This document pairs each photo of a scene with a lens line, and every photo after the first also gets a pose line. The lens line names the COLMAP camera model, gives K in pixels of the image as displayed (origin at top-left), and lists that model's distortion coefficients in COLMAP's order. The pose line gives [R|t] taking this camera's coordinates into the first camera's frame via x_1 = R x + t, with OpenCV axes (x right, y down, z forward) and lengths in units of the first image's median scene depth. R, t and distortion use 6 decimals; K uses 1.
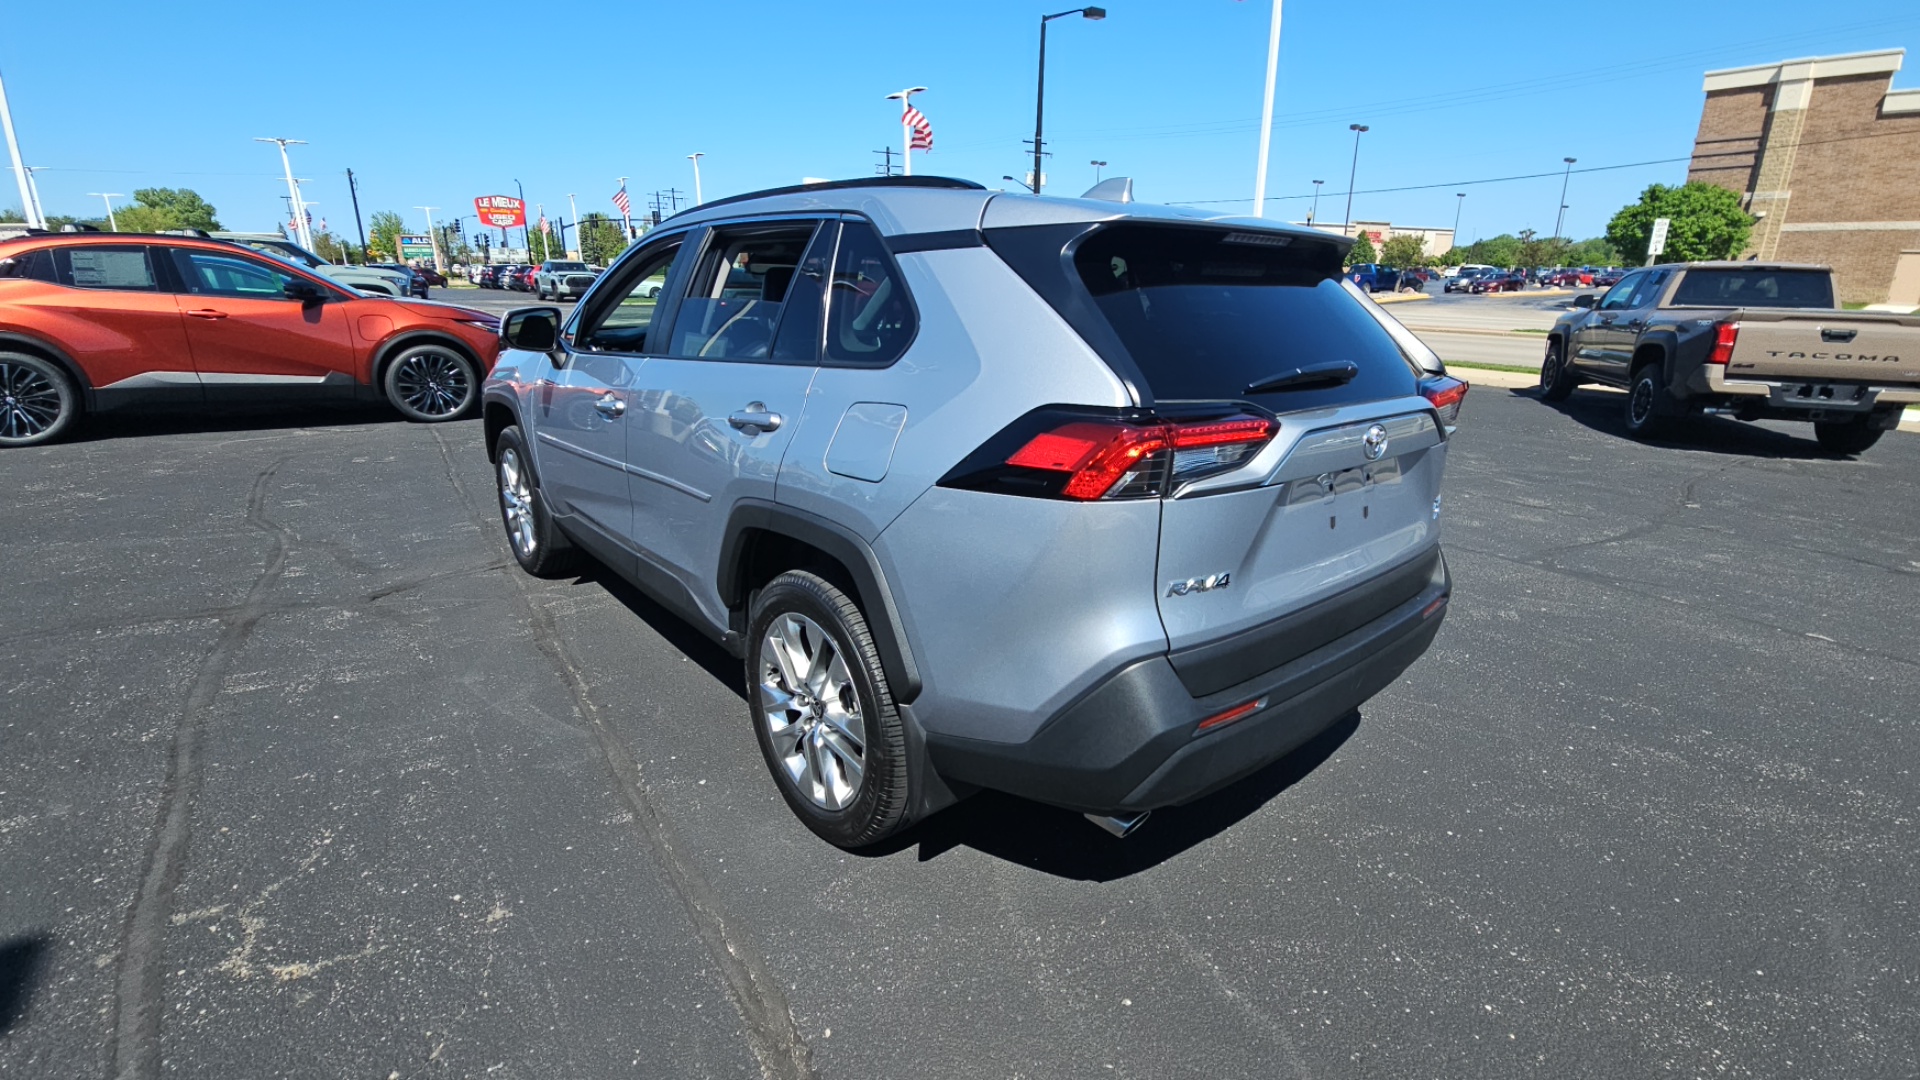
lens RADIAL K [[859.9, 0, 983.5], [0, 859.9, 545.9], [0, 0, 1]] dist [0.005398, -0.005678]
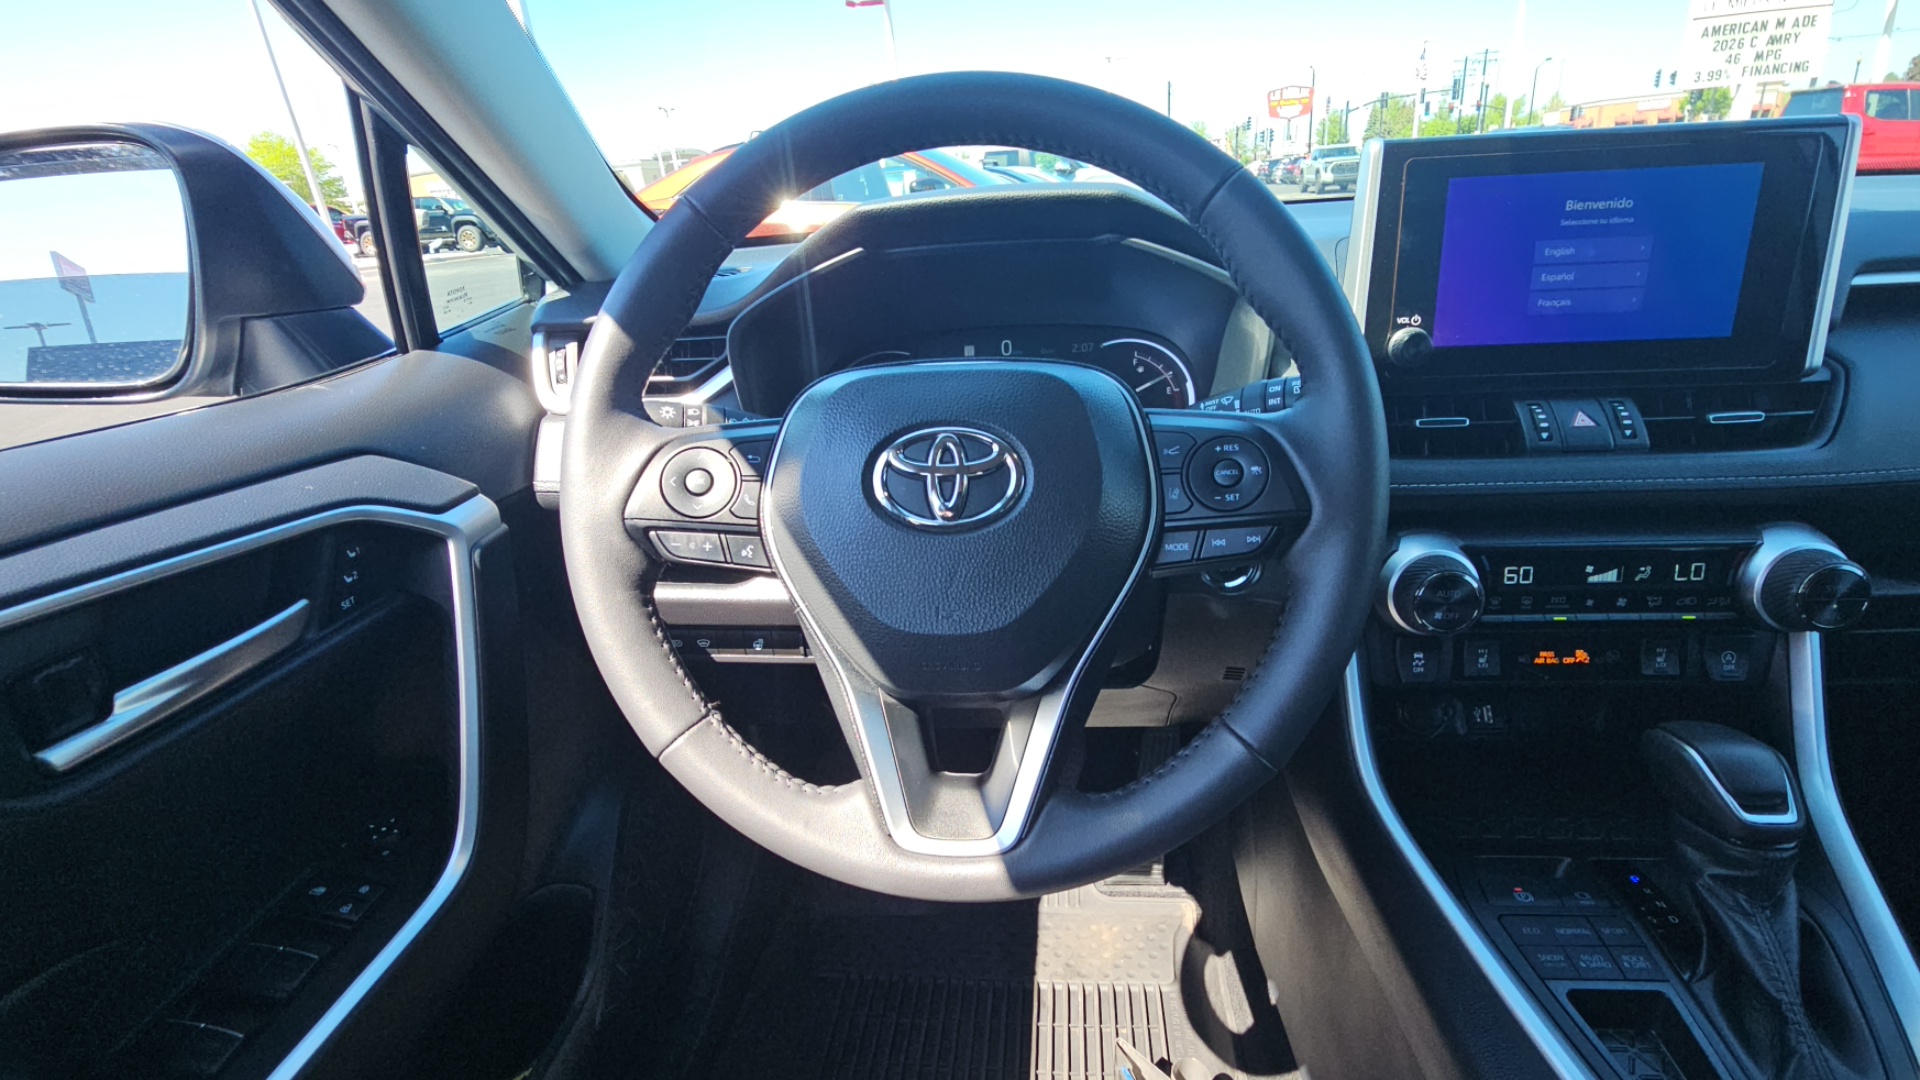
lens RADIAL K [[859.9, 0, 977.9], [0, 859.9, 546.0], [0, 0, 1]] dist [0.005398, -0.005678]
pose [[0.687898, 0.218925, -0.692003, -0.074106], [-0.139099, 0.975517, 0.170344, -0.066674], [0.712354, -0.020922, 0.701508, 0.269557]]
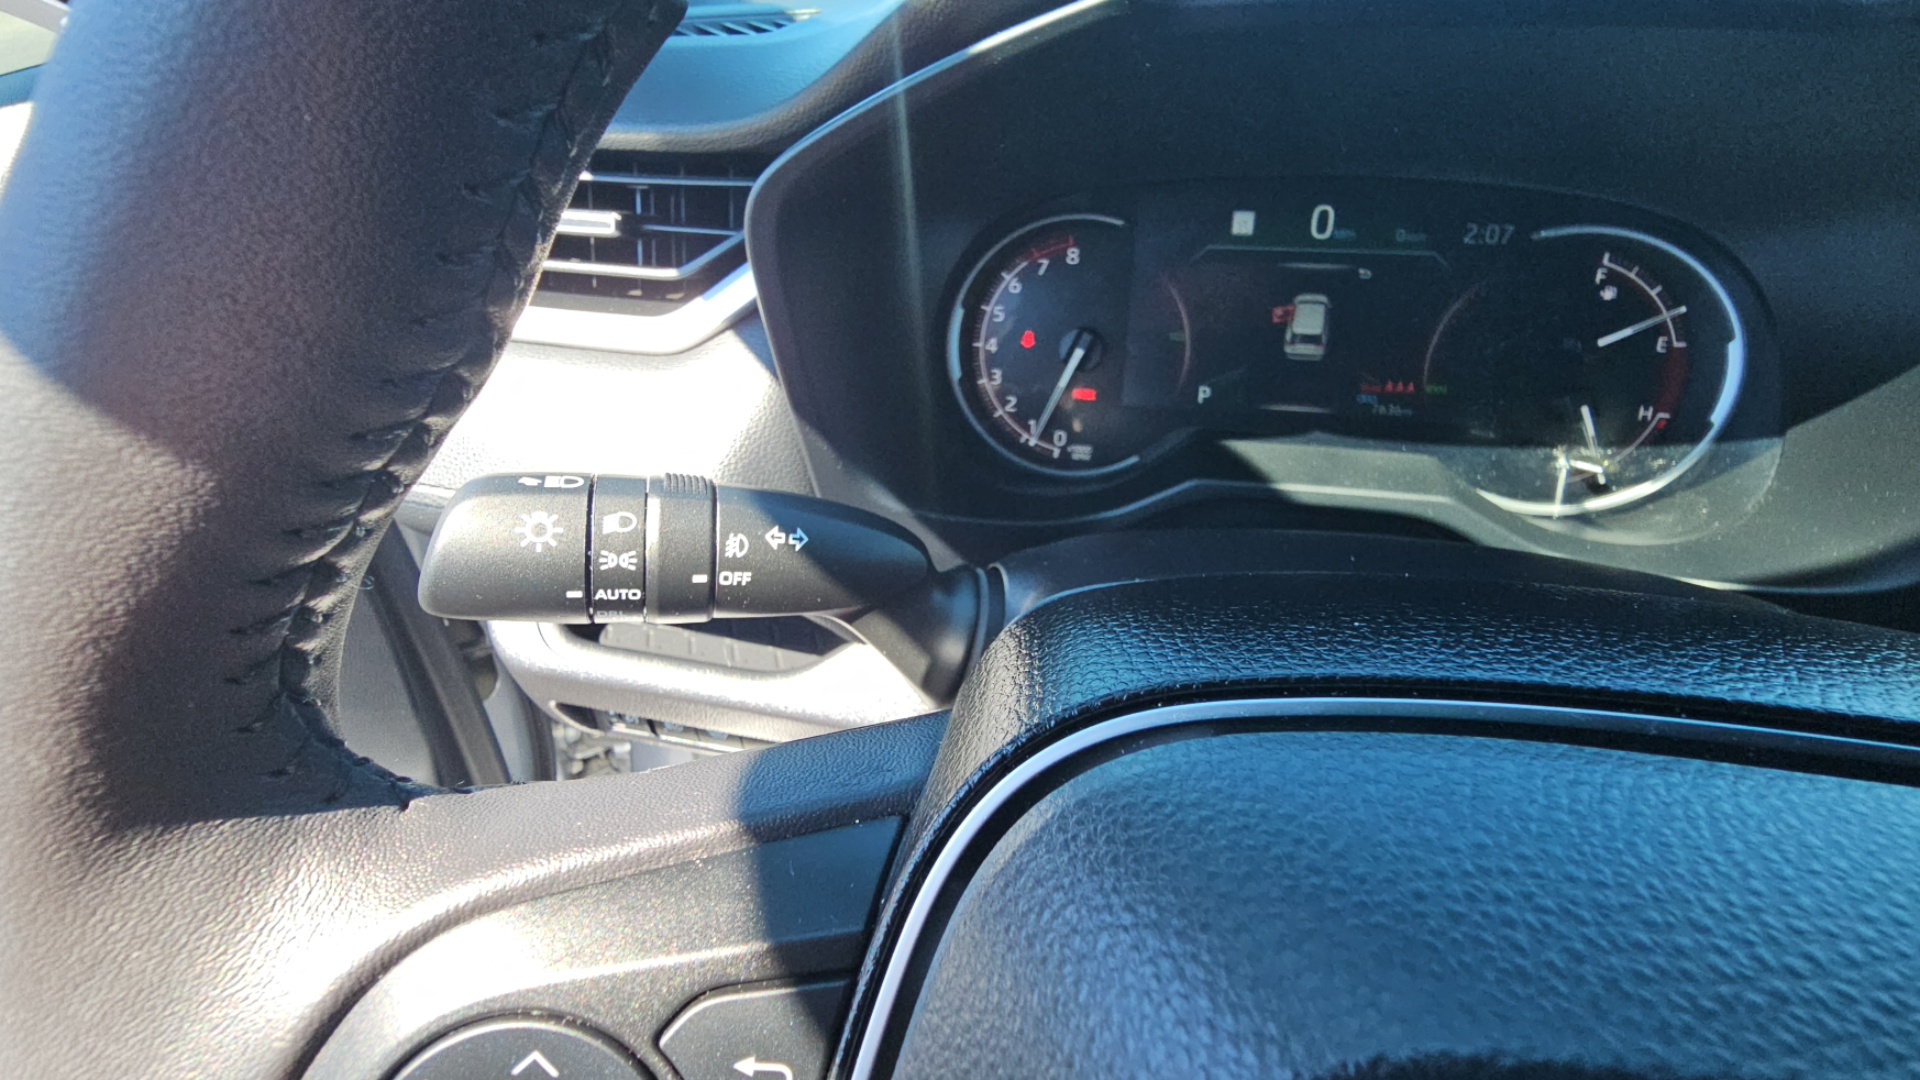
lens RADIAL K [[859.9, 0, 971.0], [0, 859.9, 534.0], [0, 0, 1]] dist [0.005398, -0.005678]
pose [[0.607667, 0.439944, -0.661204, -0.100404], [-0.191654, 0.889176, 0.415493, -0.070692], [0.770720, -0.125759, 0.624640, 0.284412]]
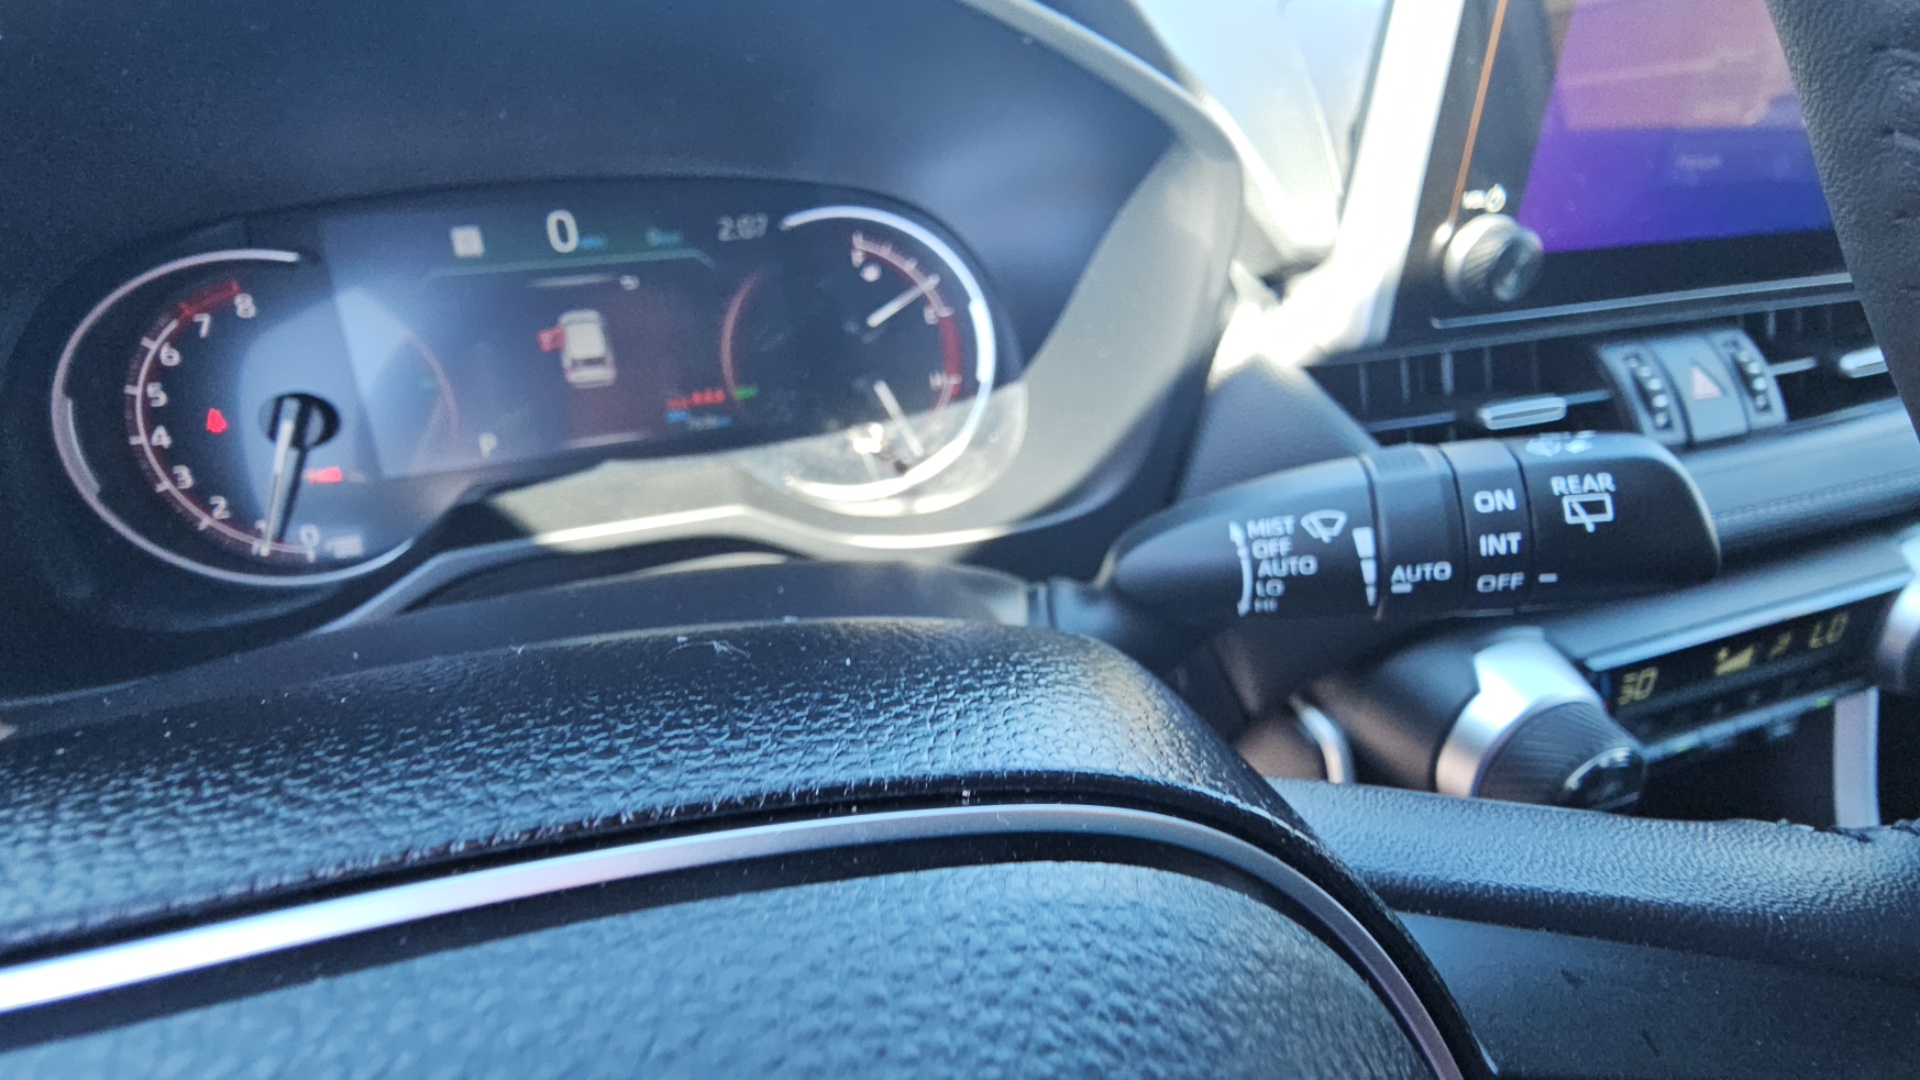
lens RADIAL K [[859.9, 0, 963.8], [0, 859.9, 529.0], [0, 0, 1]] dist [0.005398, -0.005678]
pose [[0.920070, 0.218845, -0.324927, -0.095681], [-0.111915, 0.941684, 0.317344, -0.071403], [0.375428, -0.255615, 0.890907, 0.292256]]
